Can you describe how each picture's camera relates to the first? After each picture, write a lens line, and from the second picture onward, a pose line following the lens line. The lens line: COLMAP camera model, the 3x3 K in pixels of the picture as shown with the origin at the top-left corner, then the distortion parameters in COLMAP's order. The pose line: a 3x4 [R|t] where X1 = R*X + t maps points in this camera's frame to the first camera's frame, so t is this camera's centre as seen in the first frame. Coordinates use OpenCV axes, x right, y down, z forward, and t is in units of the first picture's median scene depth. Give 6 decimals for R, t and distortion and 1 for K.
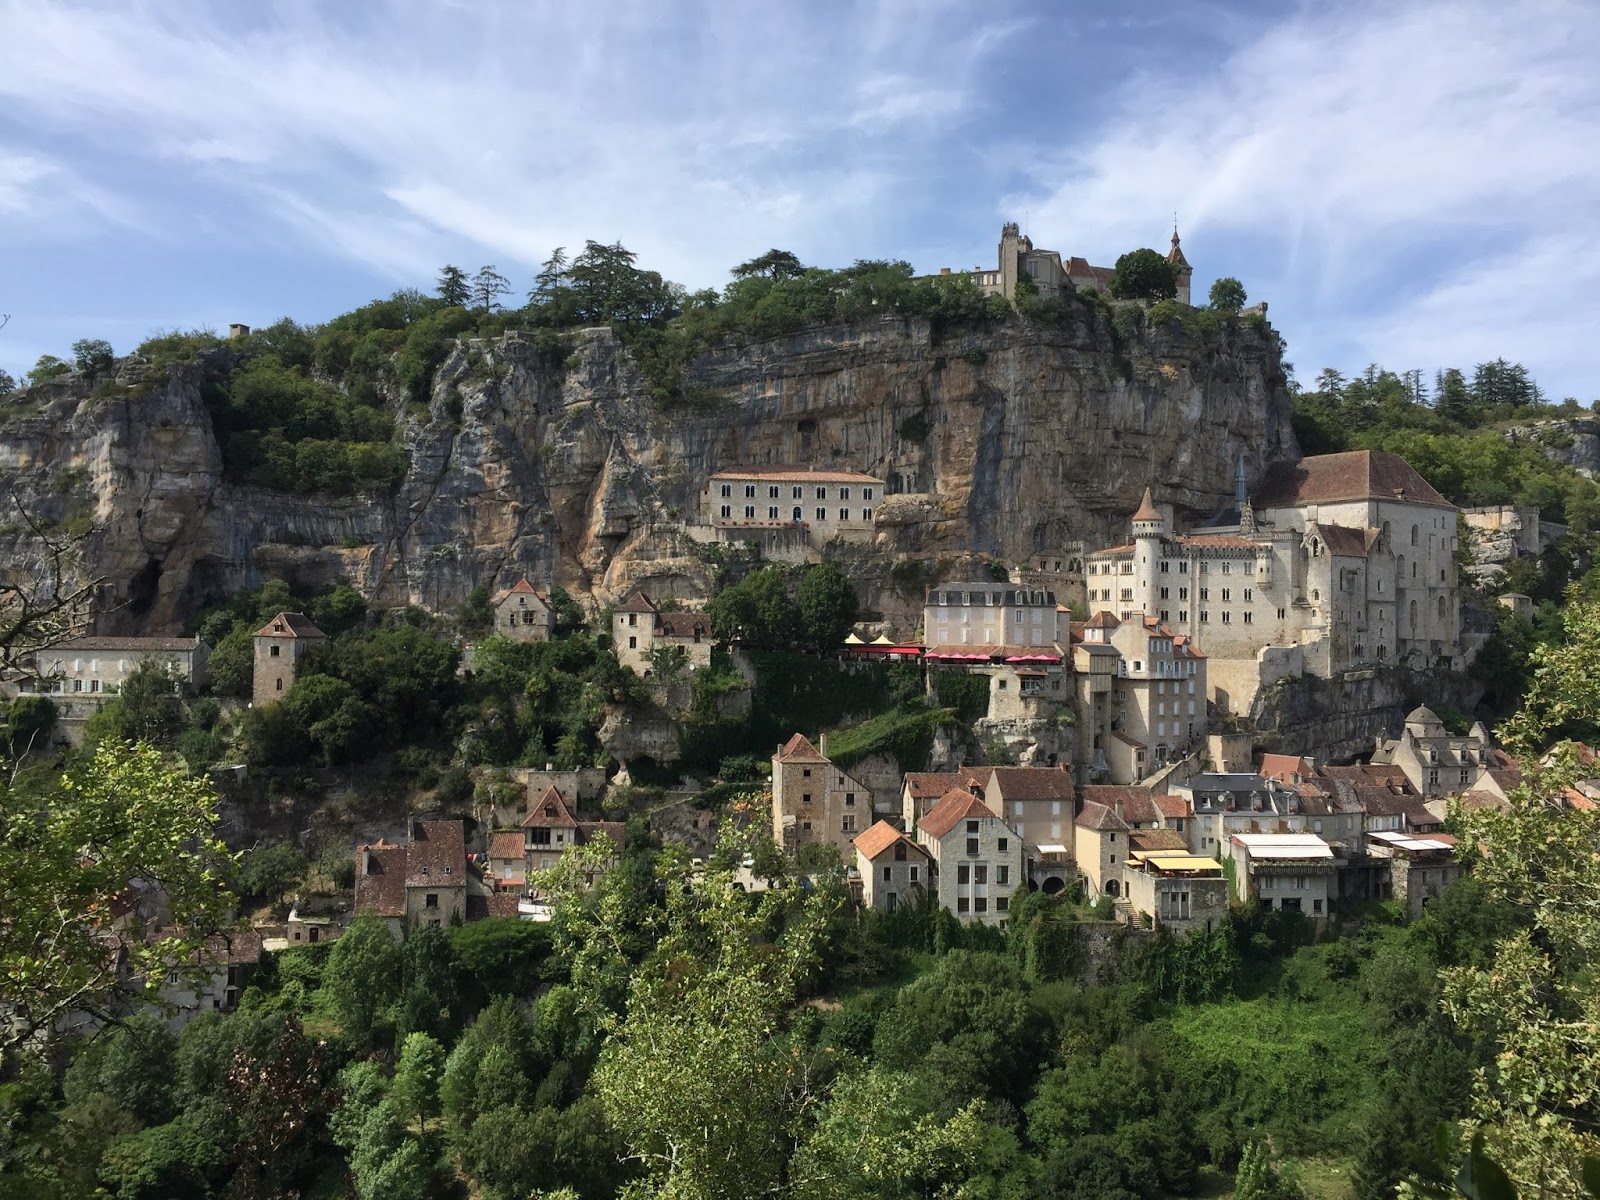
lens RADIAL K [[1329.0, 0, 800.0], [0, 1329.0, 600.0], [0, 0, 1]] dist [0.050290, 0.000154]
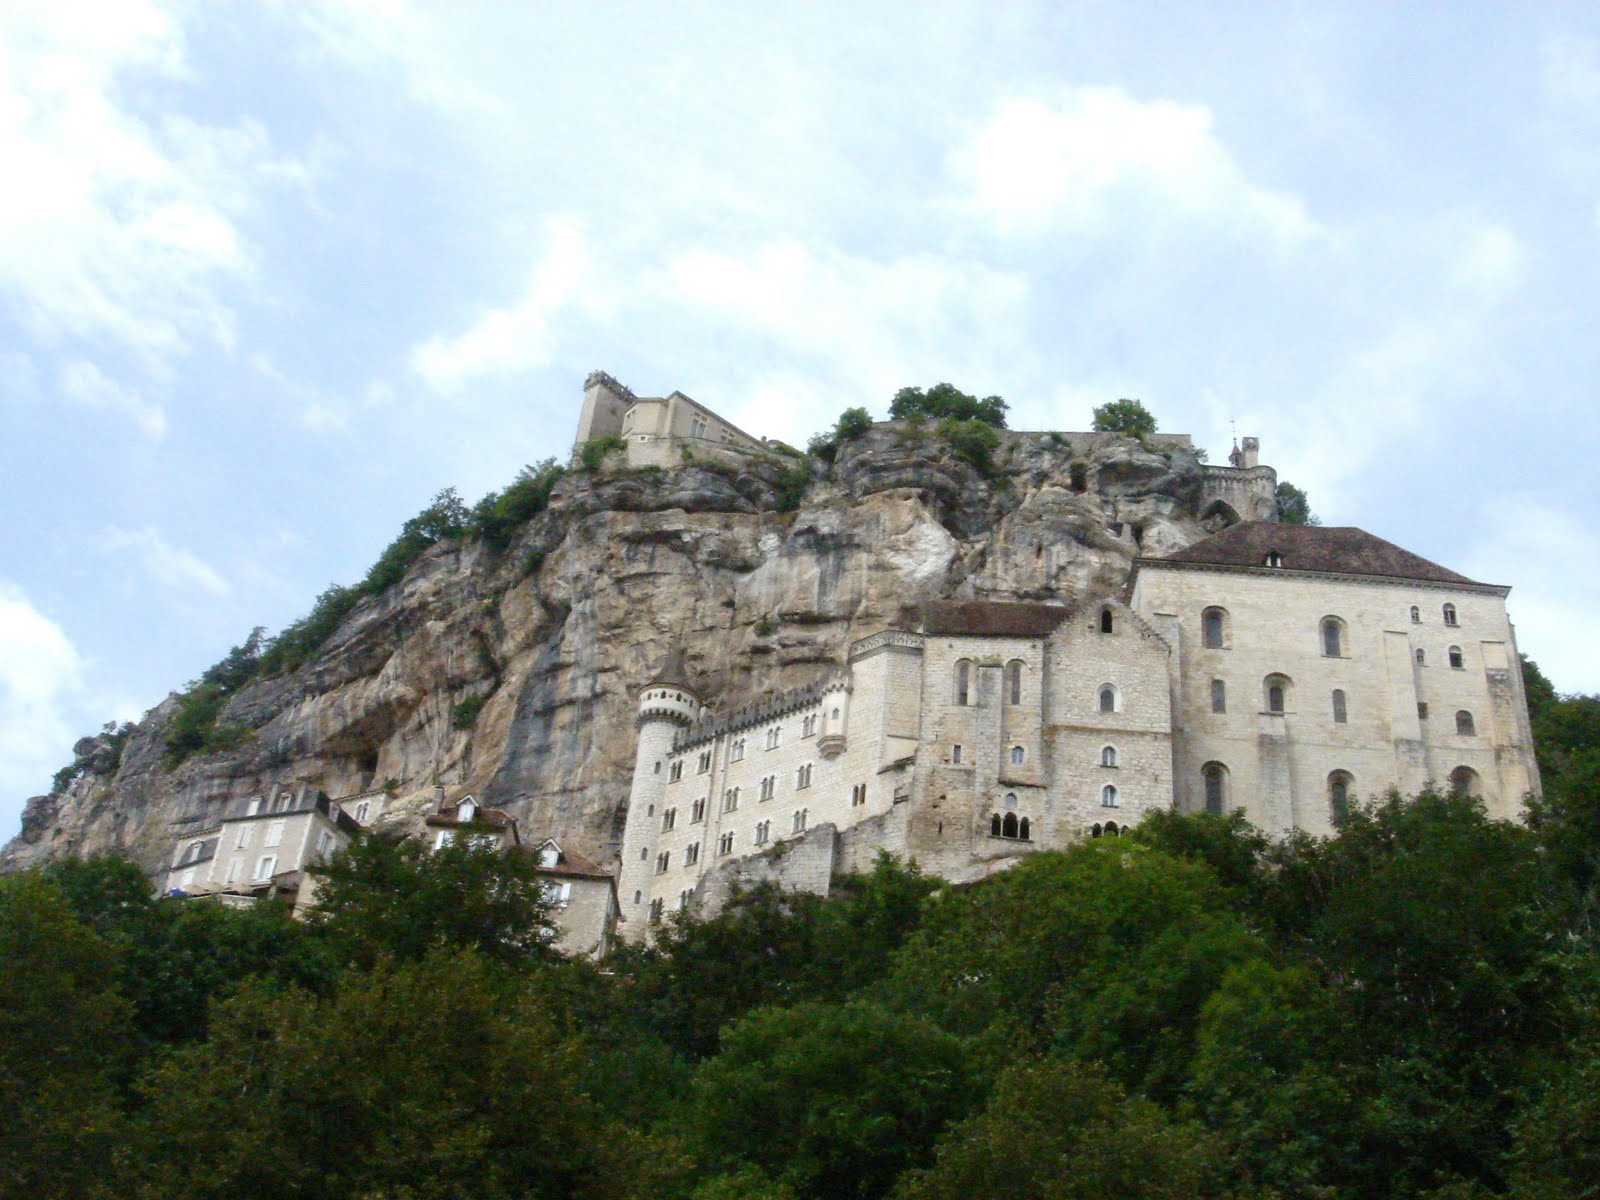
lens RADIAL K [[1788.5, 0, 846.6], [0, 1788.5, 598.9], [0, 0, 1]] dist [-0.107491, 0.003221]
pose [[0.829075, -0.289062, -0.478621, 0.617606], [-0.044433, 0.819231, -0.571739, 0.273553], [0.557369, 0.495281, 0.666360, 0.554233]]
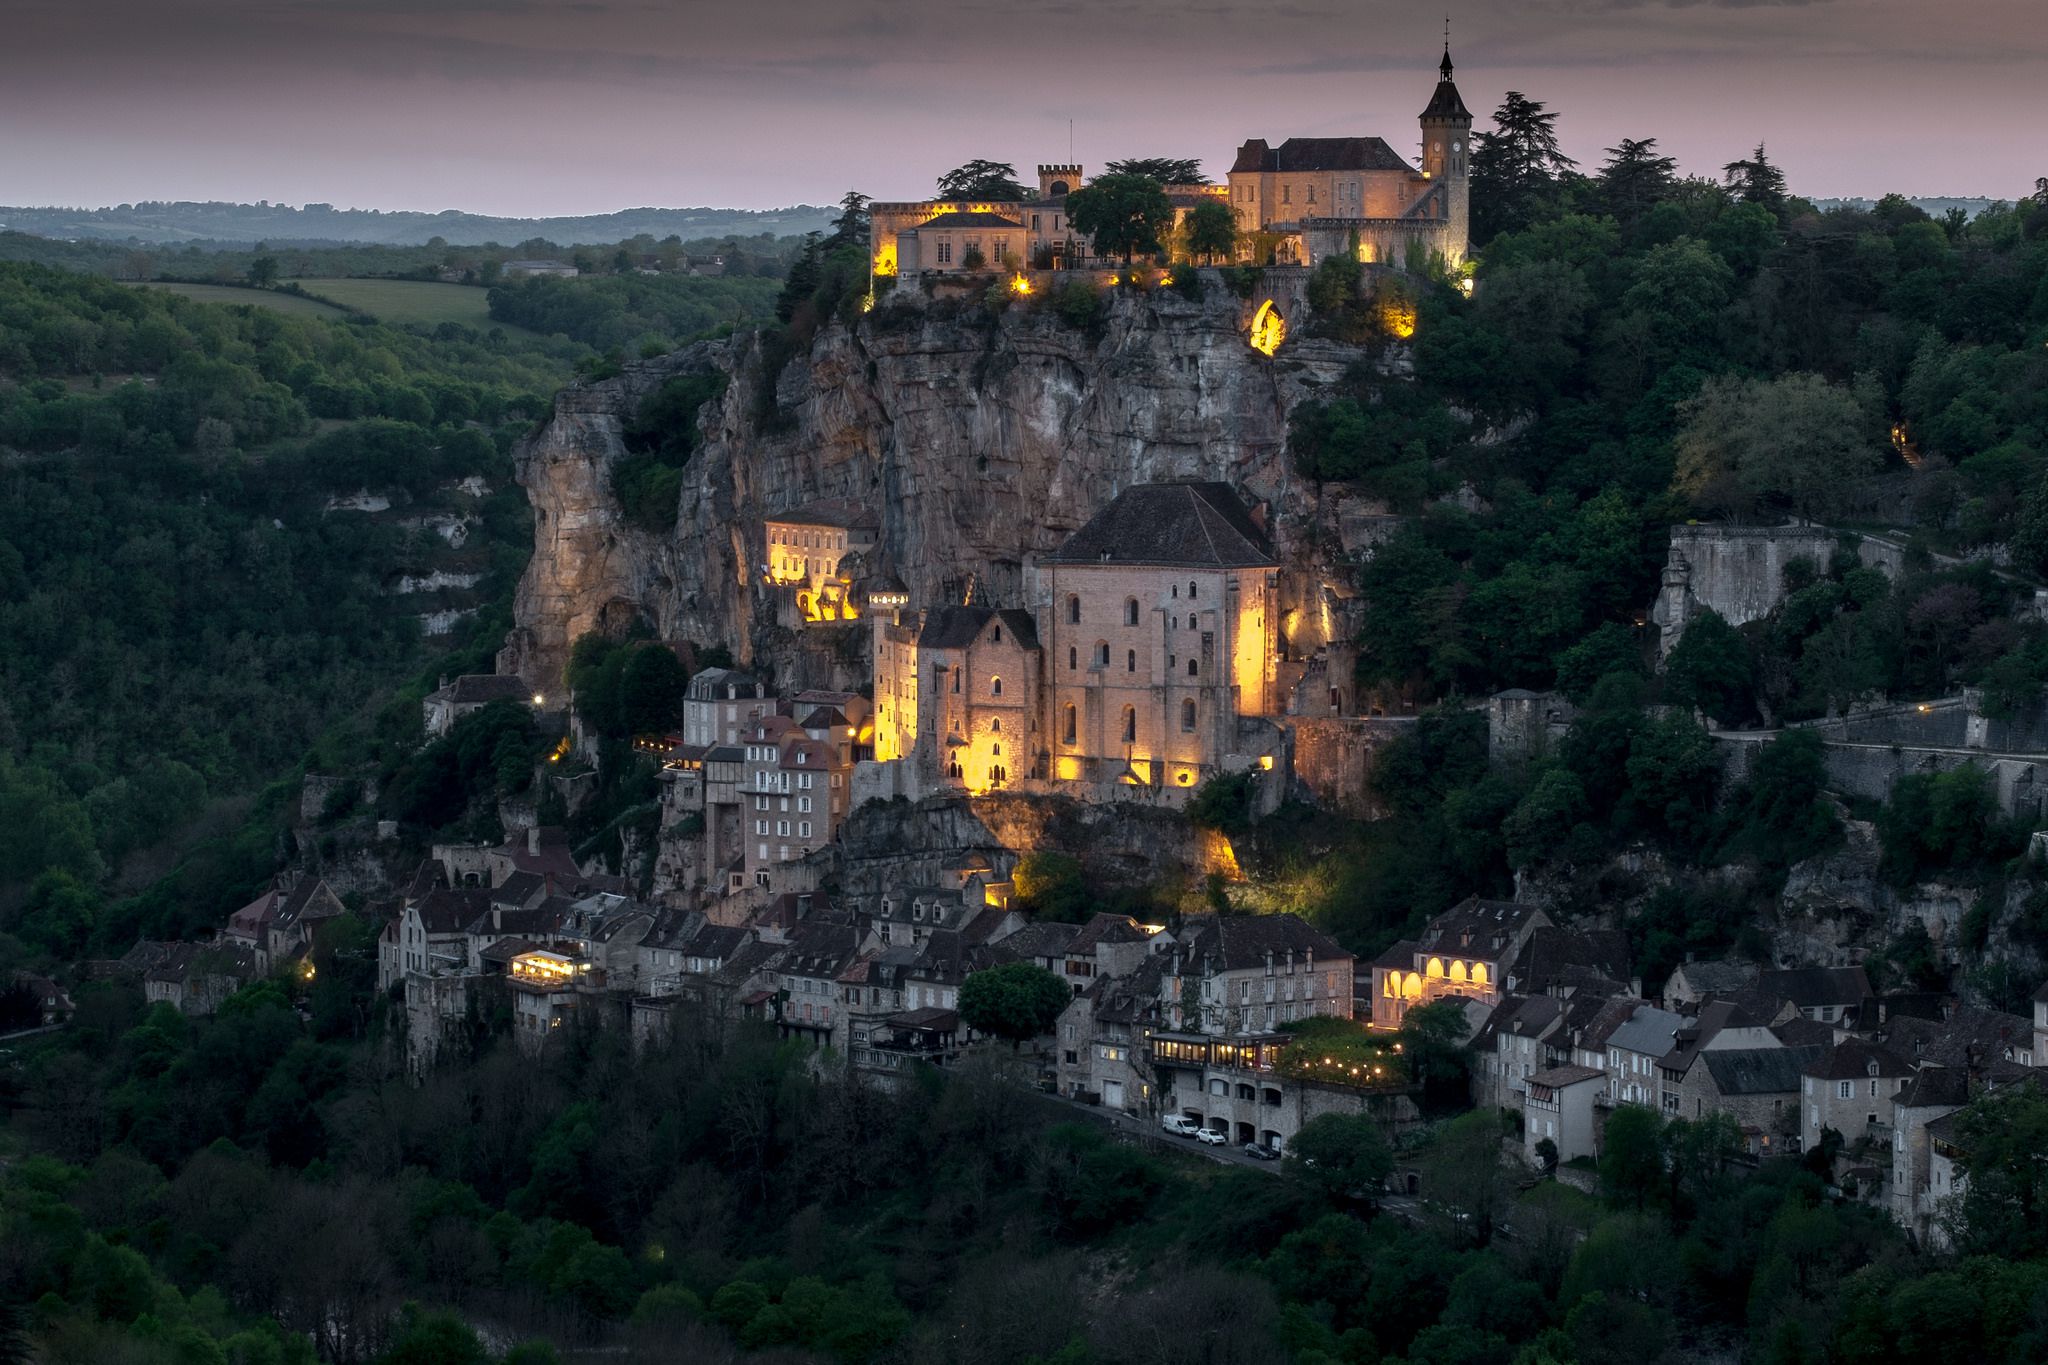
lens RADIAL K [[6889.7, 0, 1024.0], [0, 6889.7, 682.5], [0, 0, 1]] dist [-0.001337, 0.165789]
pose [[0.314547, 0.040567, -0.948375, 3.941977], [0.034541, 0.997936, 0.054143, -0.212849], [0.948613, -0.049788, 0.312496, -0.177850]]
